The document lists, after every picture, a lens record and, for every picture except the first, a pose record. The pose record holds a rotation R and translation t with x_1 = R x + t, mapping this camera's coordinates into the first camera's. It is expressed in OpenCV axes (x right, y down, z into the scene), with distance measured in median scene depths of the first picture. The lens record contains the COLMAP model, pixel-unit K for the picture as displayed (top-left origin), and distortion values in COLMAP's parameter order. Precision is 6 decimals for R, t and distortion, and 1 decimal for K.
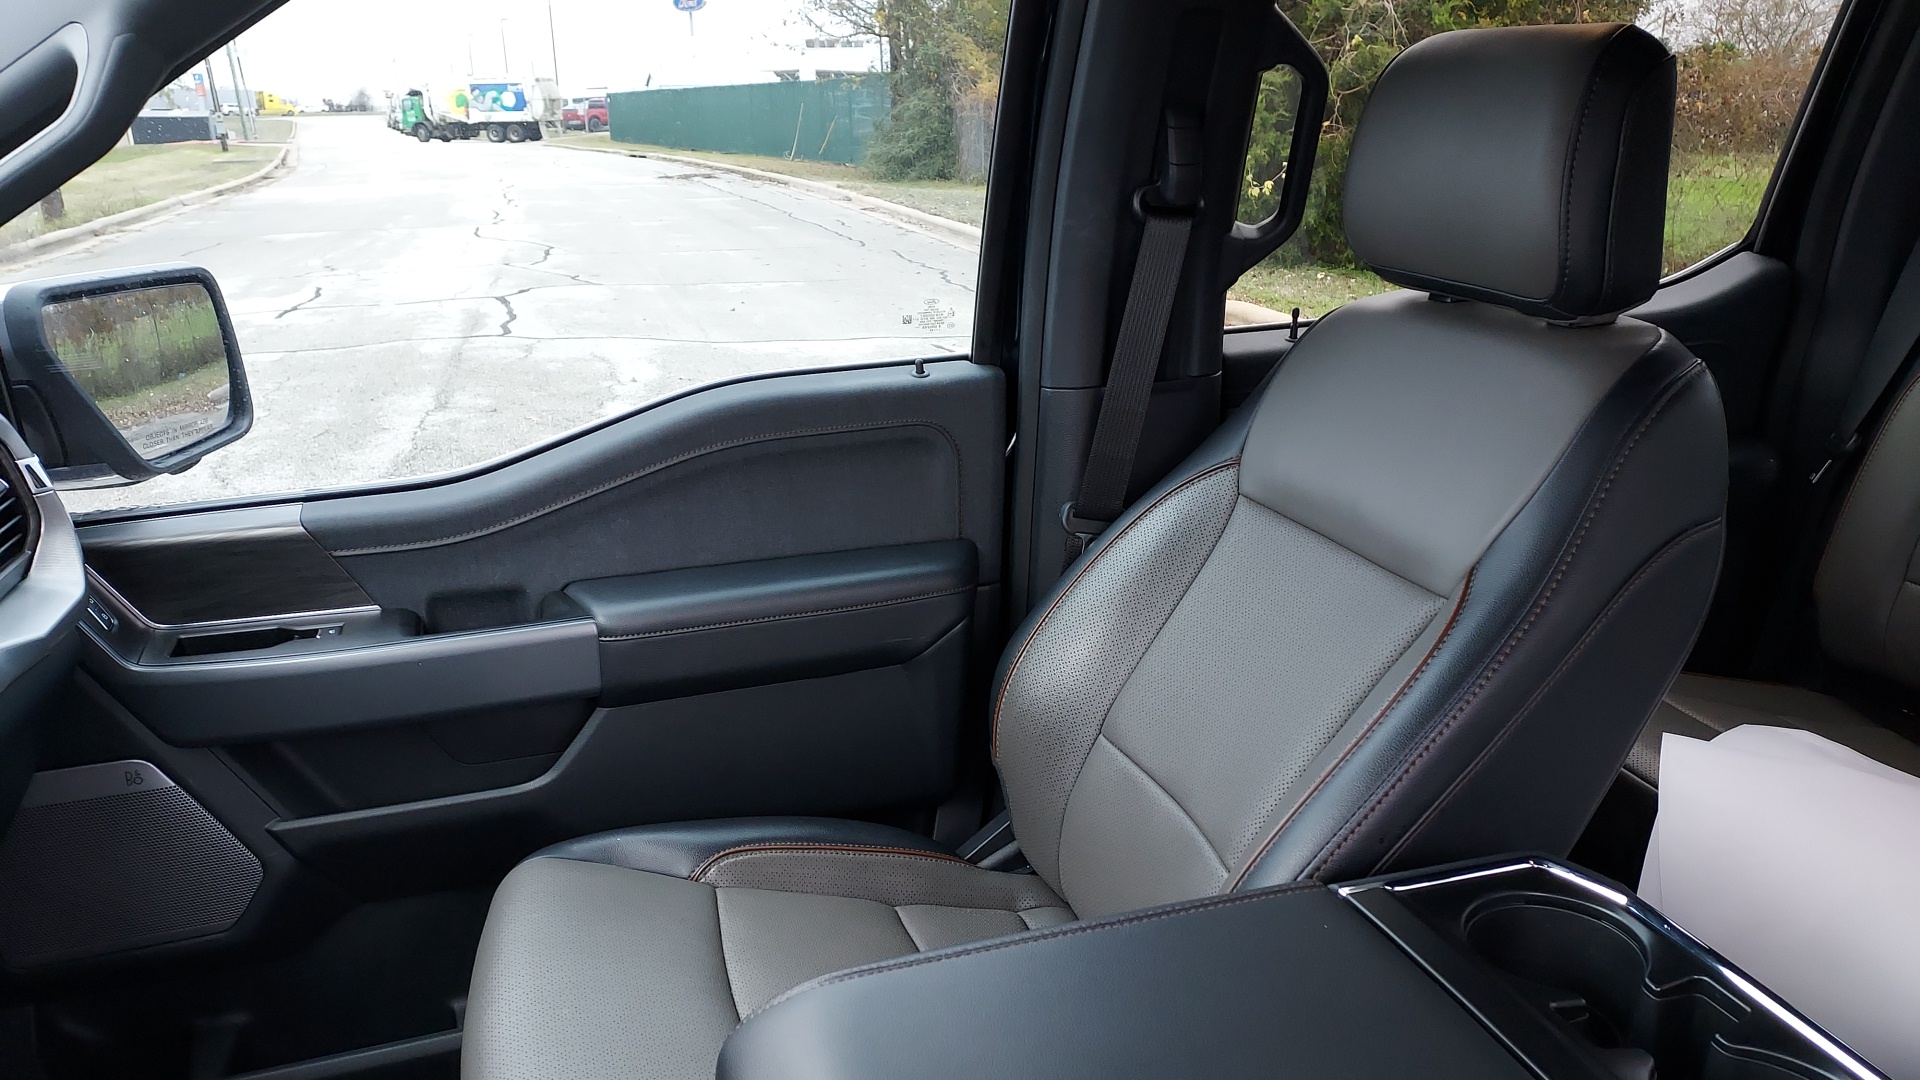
lens RADIAL K [[1388.0, 0, 967.2], [0, 1388.0, 533.1], [0, 0, 1]] dist [0.068534, -0.055091]
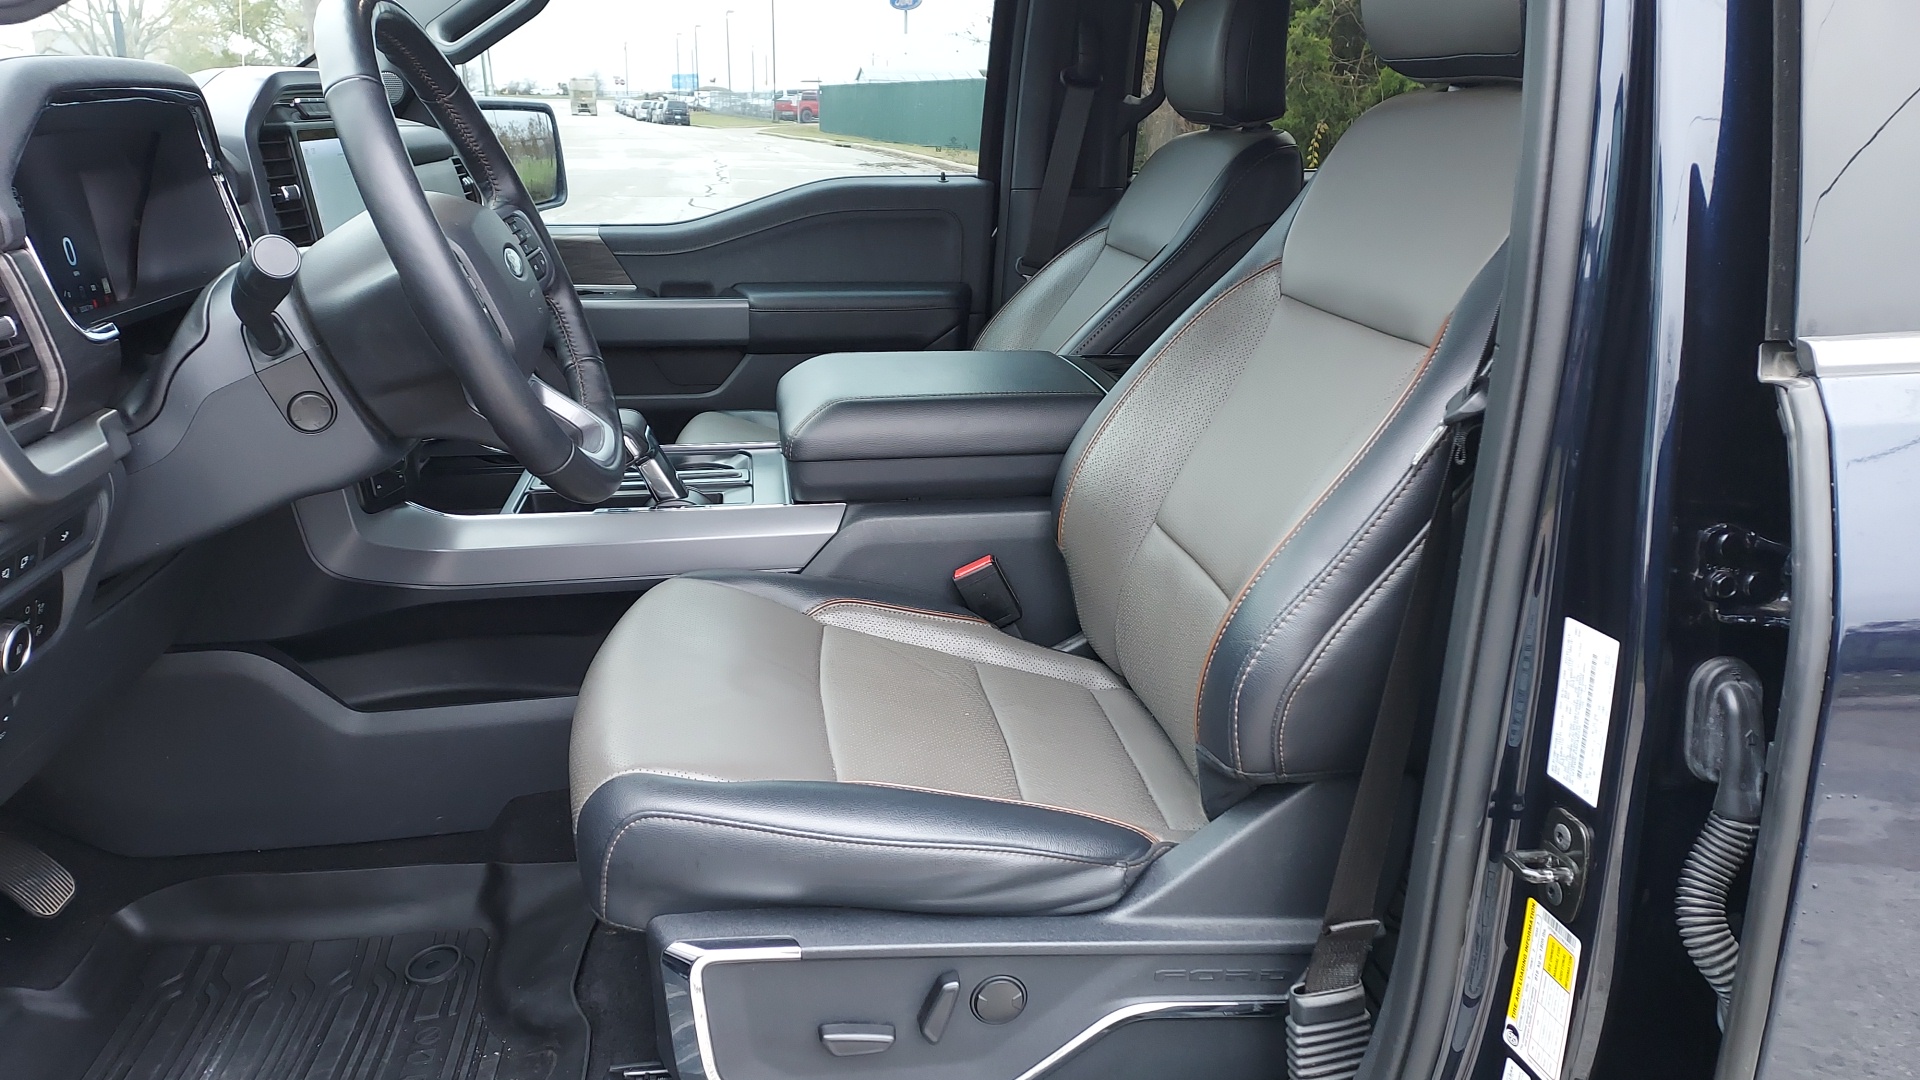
lens RADIAL K [[1388.0, 0, 976.6], [0, 1388.0, 556.1], [0, 0, 1]] dist [0.068534, -0.055091]
pose [[0.990074, 0.078295, -0.116715, 0.256542], [-0.076966, 0.996908, 0.015857, 0.332827], [0.117596, -0.006717, 0.993039, -0.741314]]
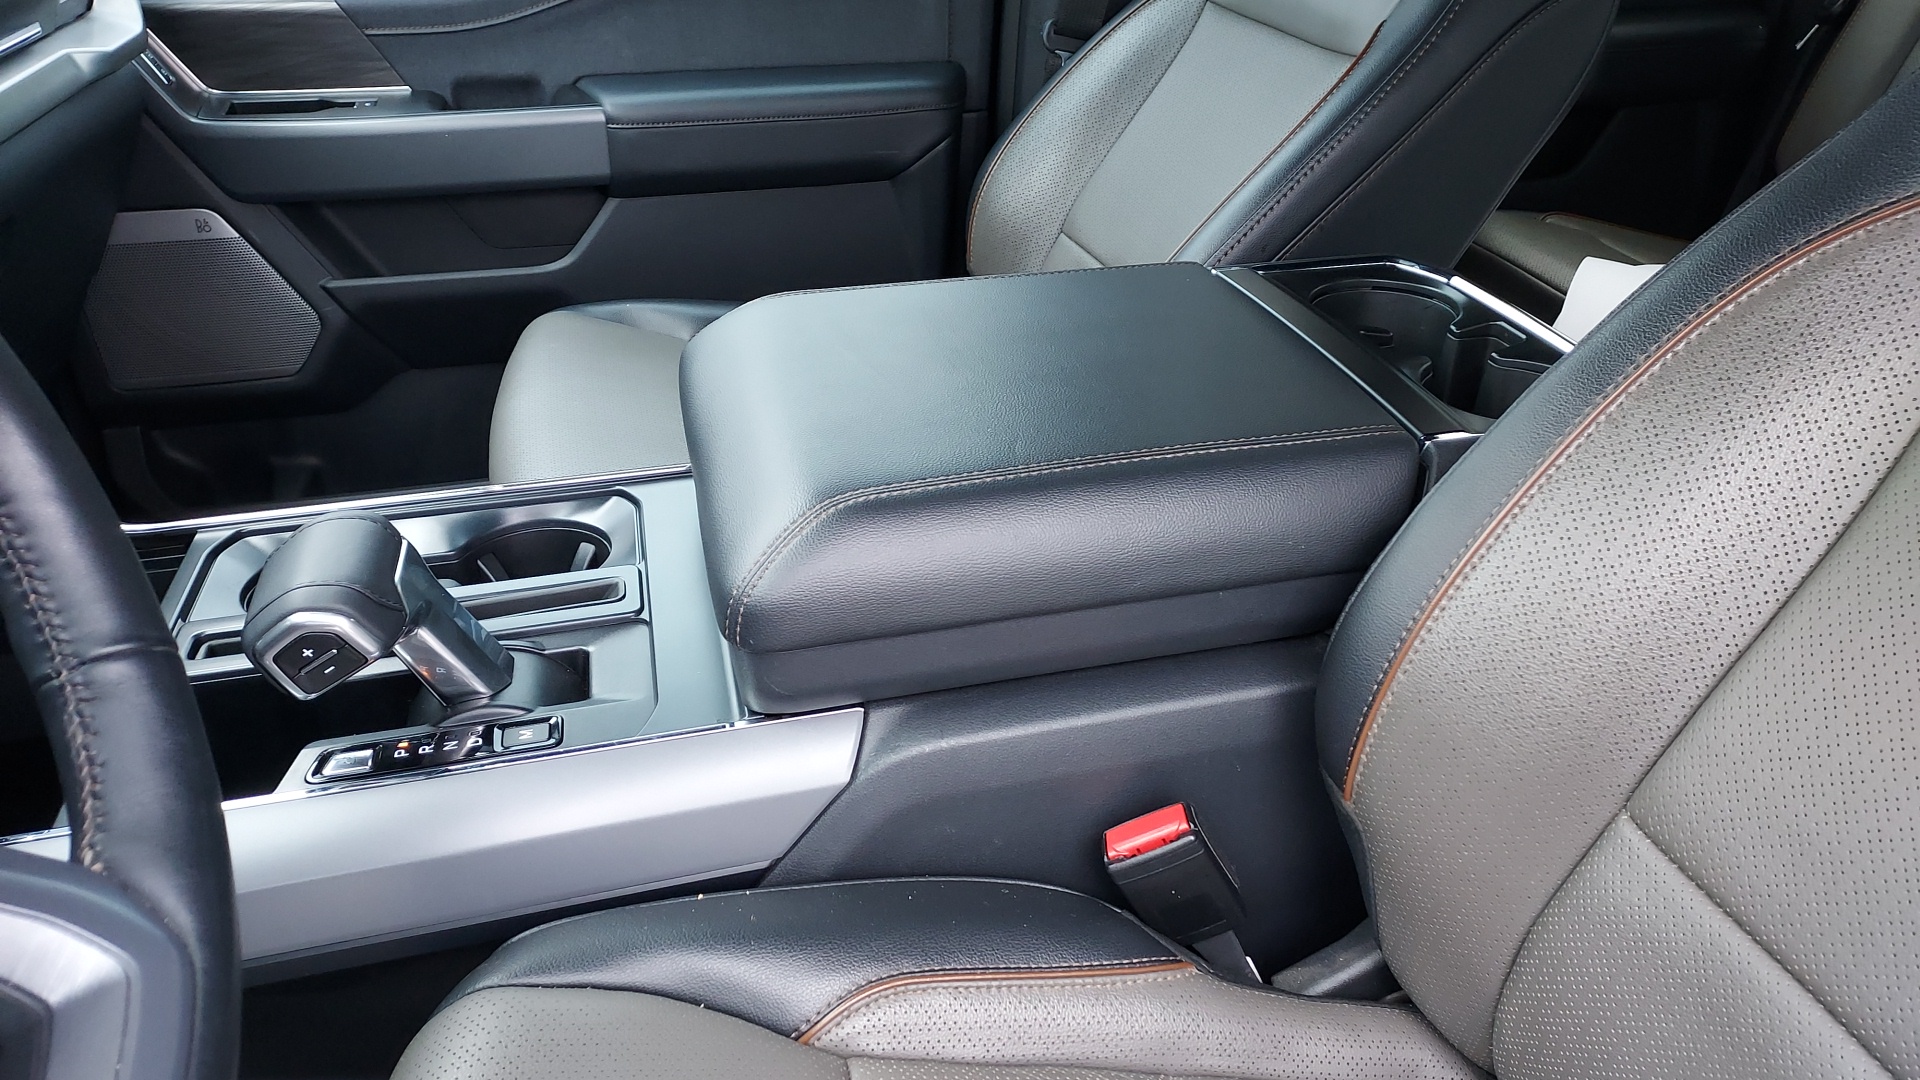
lens RADIAL K [[1388.0, 0, 961.2], [0, 1388.0, 525.1], [0, 0, 1]] dist [0.068534, -0.055091]
pose [[0.997991, 0.049809, -0.039151, 0.068184], [-0.040758, 0.977885, 0.205135, 0.140743], [0.048503, -0.203127, 0.977950, -0.116000]]
